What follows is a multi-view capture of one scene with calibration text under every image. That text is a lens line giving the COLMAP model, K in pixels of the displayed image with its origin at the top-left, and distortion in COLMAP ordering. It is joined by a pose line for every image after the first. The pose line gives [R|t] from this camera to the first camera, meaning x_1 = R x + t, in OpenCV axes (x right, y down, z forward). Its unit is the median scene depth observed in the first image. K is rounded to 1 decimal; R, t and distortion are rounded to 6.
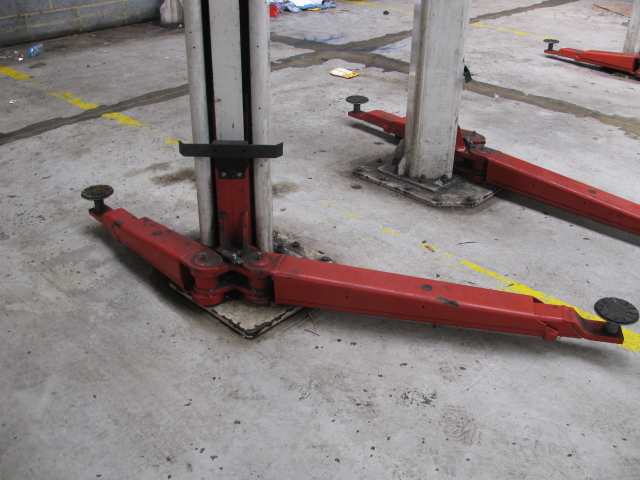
lens RADIAL K [[646.1, 0, 320.0], [0, 646.1, 240.0], [0, 0, 1]] dist [-0.150199, 0.034174]
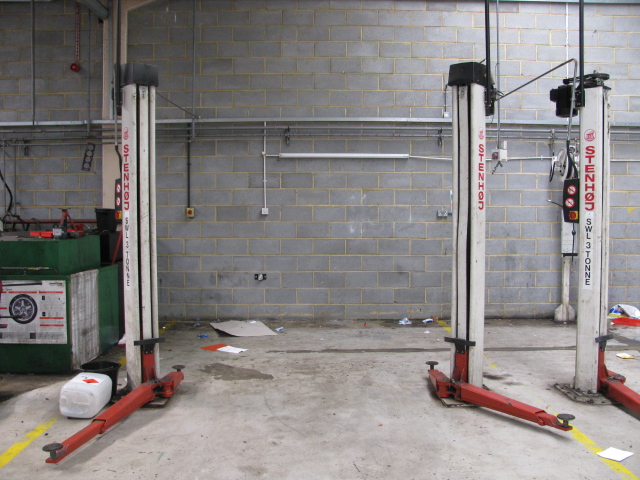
lens RADIAL K [[646.1, 0, 320.0], [0, 646.1, 240.0], [0, 0, 1]] dist [-0.150199, 0.034174]
pose [[0.696971, 0.023626, -0.716710, 1.291874], [-0.357284, 0.878012, -0.318502, 0.525903], [0.621755, 0.478056, 0.620390, -1.202451]]
